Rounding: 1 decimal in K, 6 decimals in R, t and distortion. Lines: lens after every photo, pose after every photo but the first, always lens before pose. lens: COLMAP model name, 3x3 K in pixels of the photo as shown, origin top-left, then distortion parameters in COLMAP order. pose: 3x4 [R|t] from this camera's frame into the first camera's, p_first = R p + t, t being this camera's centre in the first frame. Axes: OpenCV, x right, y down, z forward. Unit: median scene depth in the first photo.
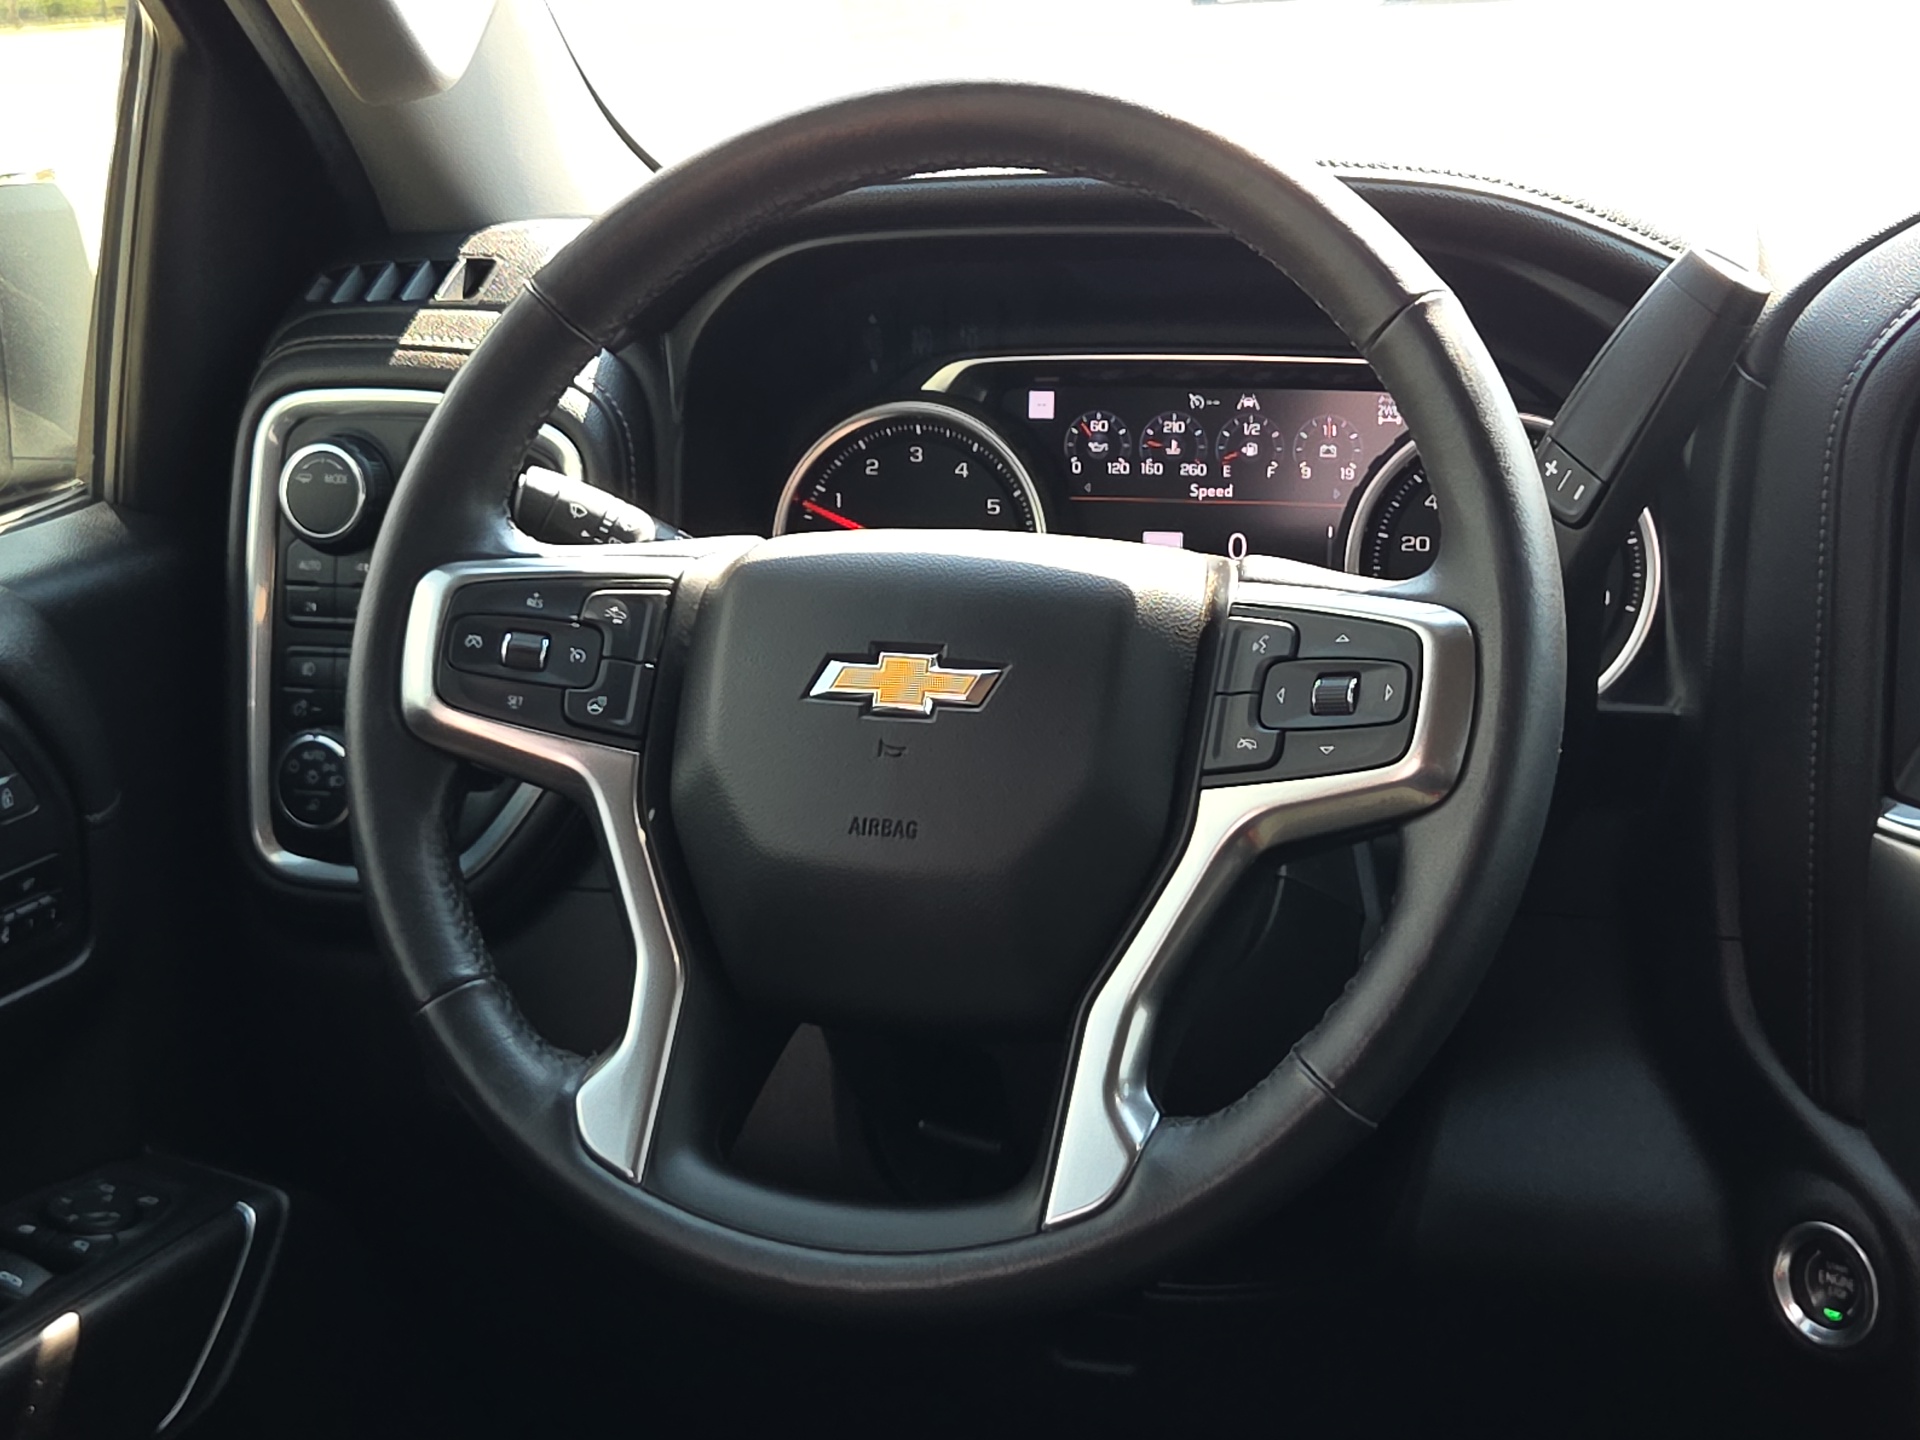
lens RADIAL K [[3384.3, 0, 990.4], [0, 3384.3, 693.5], [0, 0, 1]] dist [0.058841, 0.000000]
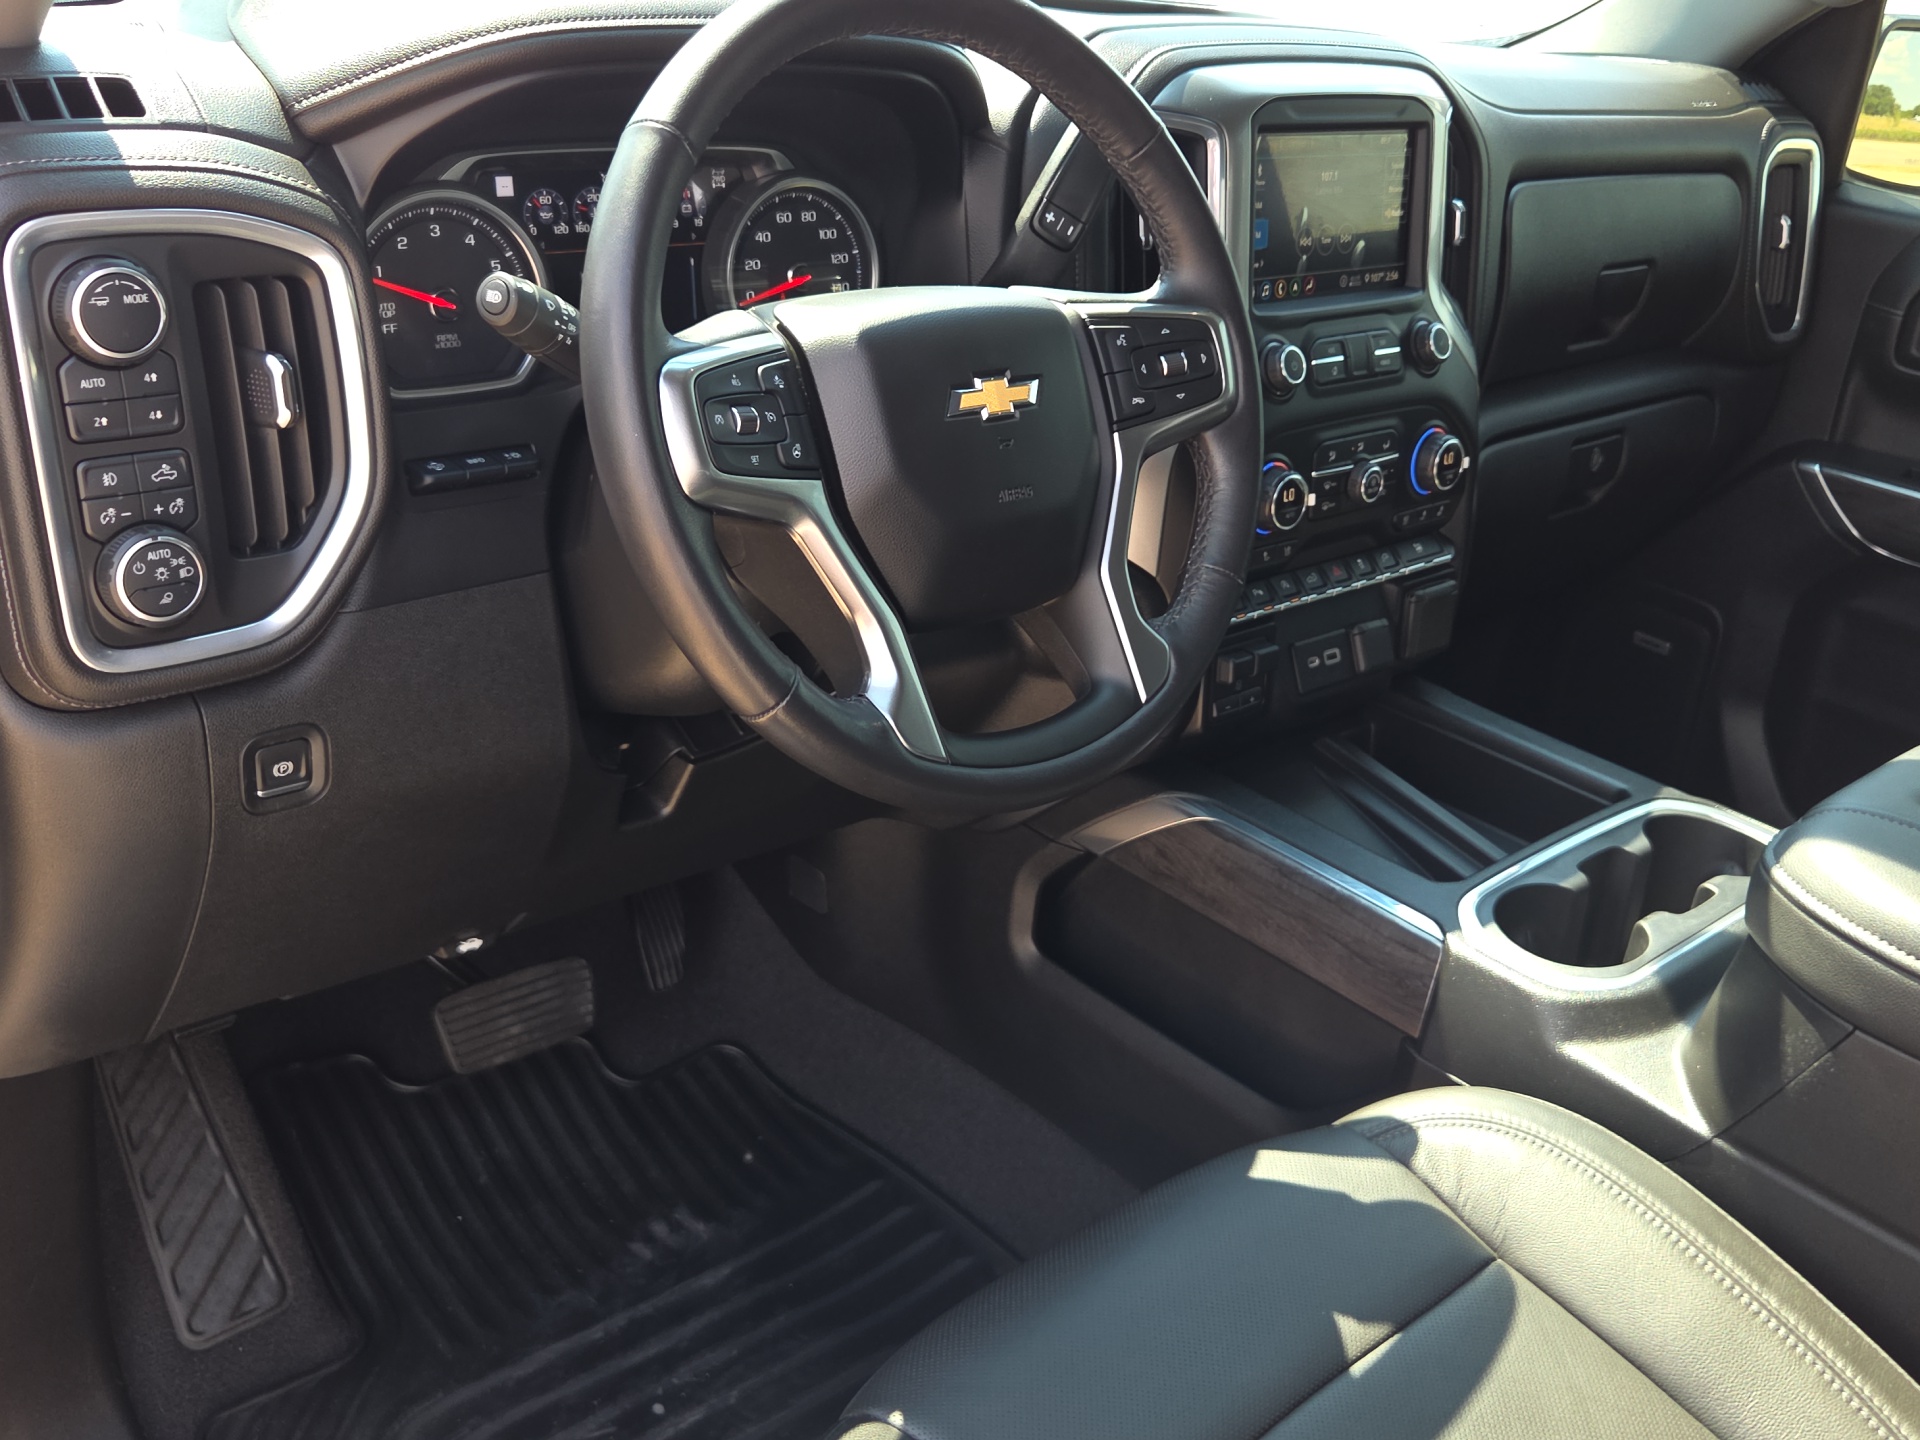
lens RADIAL K [[1827.5, 0, 951.3], [0, 1827.5, 699.3], [0, 0, 1]] dist [0.007676, 0.000000]
pose [[0.464278, -0.294699, 0.835224, -0.603672], [0.083444, 0.953381, 0.290004, -0.090188], [-0.881750, -0.064948, 0.467224, 0.497887]]
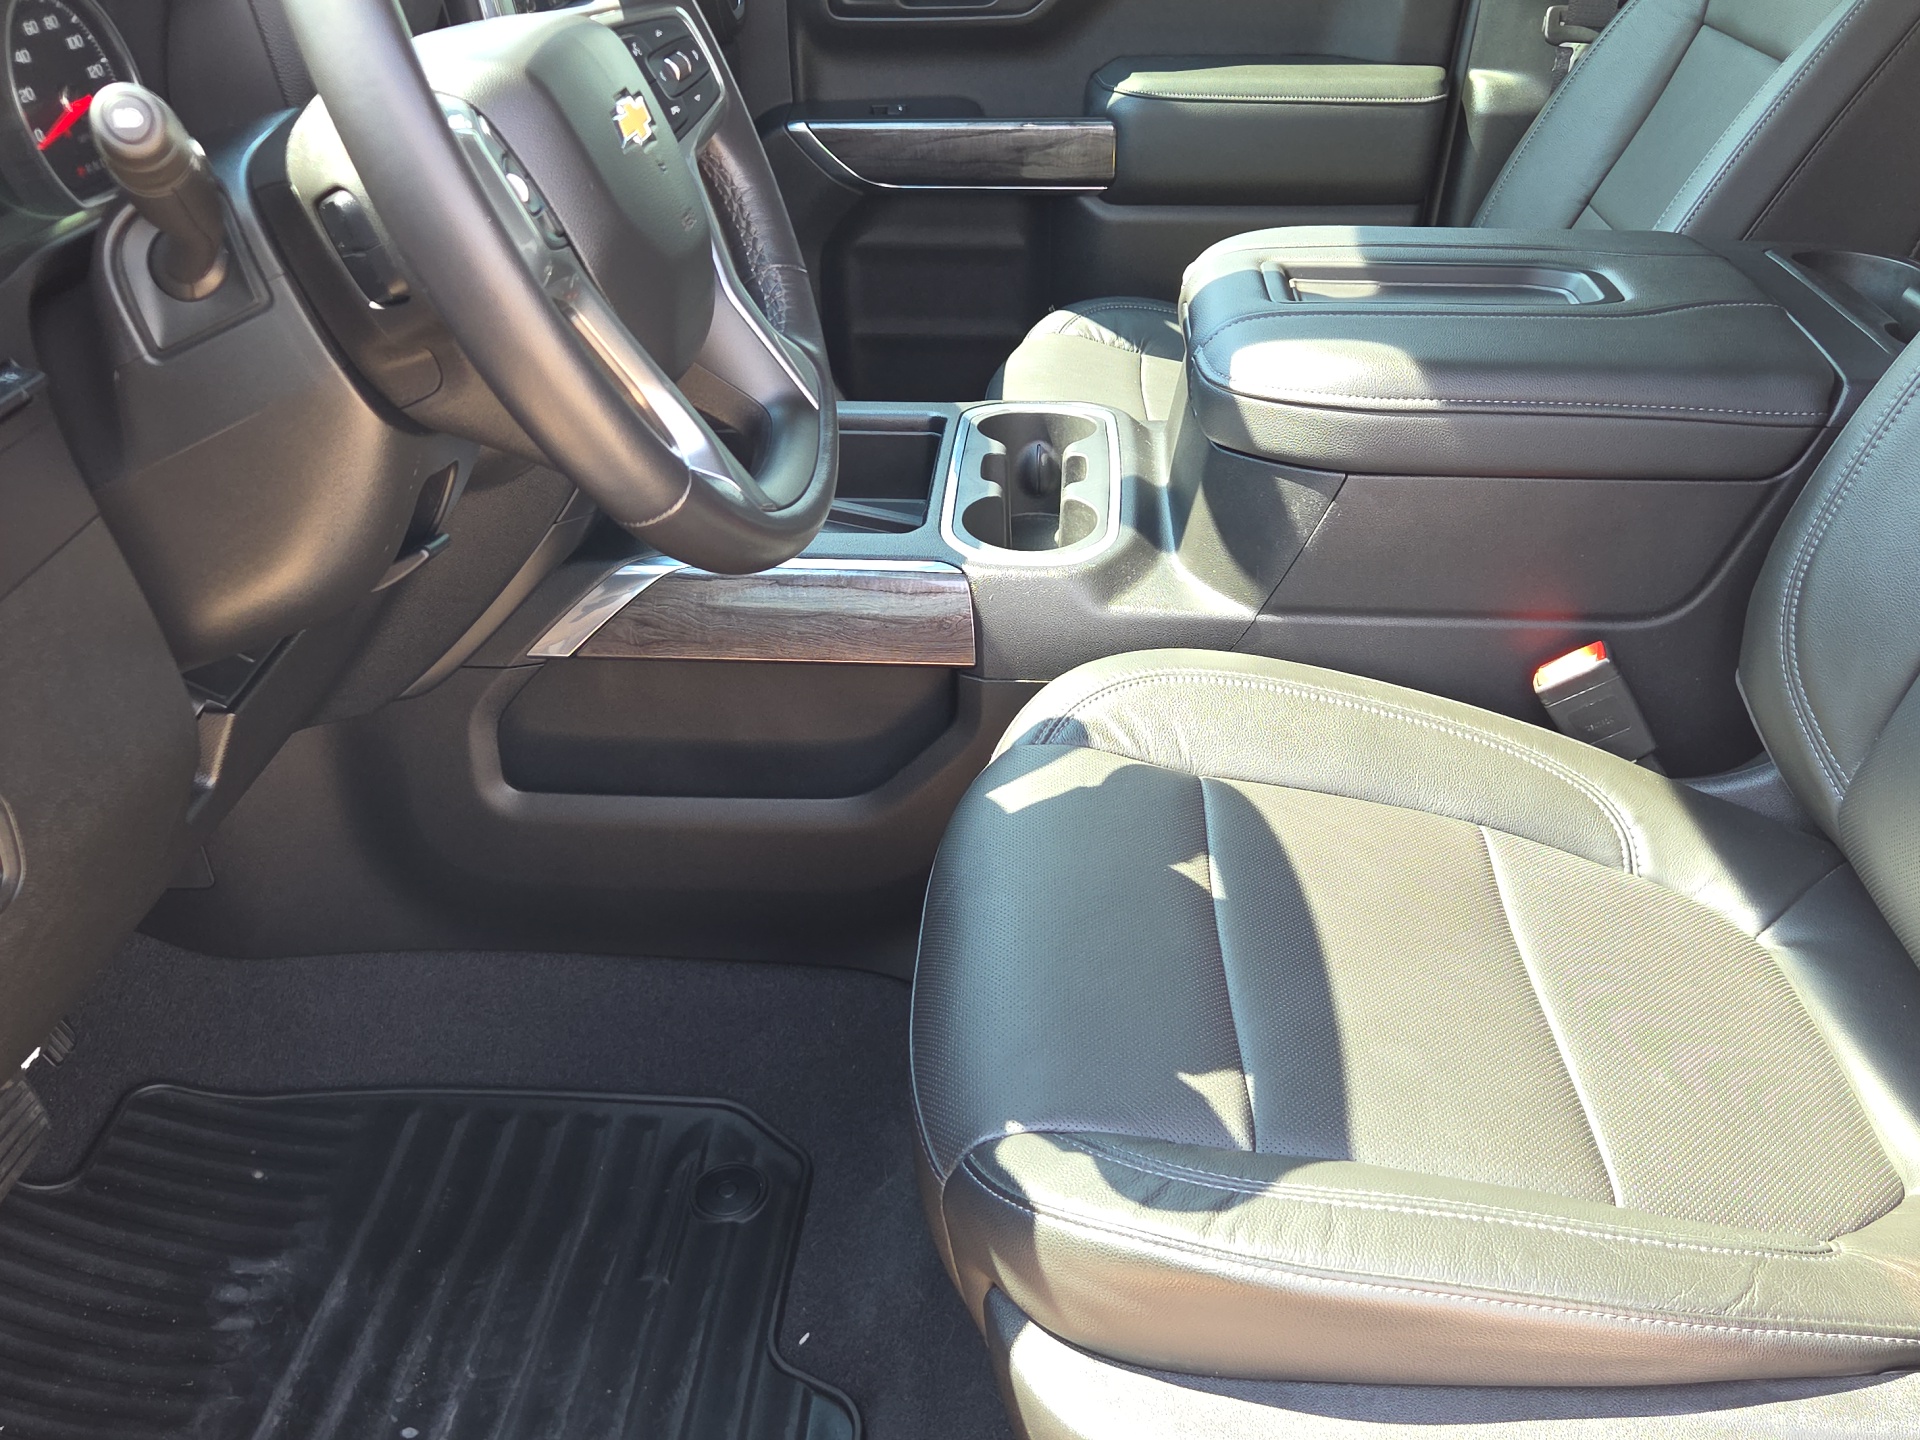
lens RADIAL K [[1827.5, 0, 950.2], [0, 1827.5, 708.9], [0, 0, 1]] dist [0.007676, 0.000000]
pose [[-0.280832, -0.425948, 0.860059, -0.634561], [0.215077, 0.845401, 0.488916, -0.108344], [-0.935348, 0.322282, -0.145804, 0.846159]]
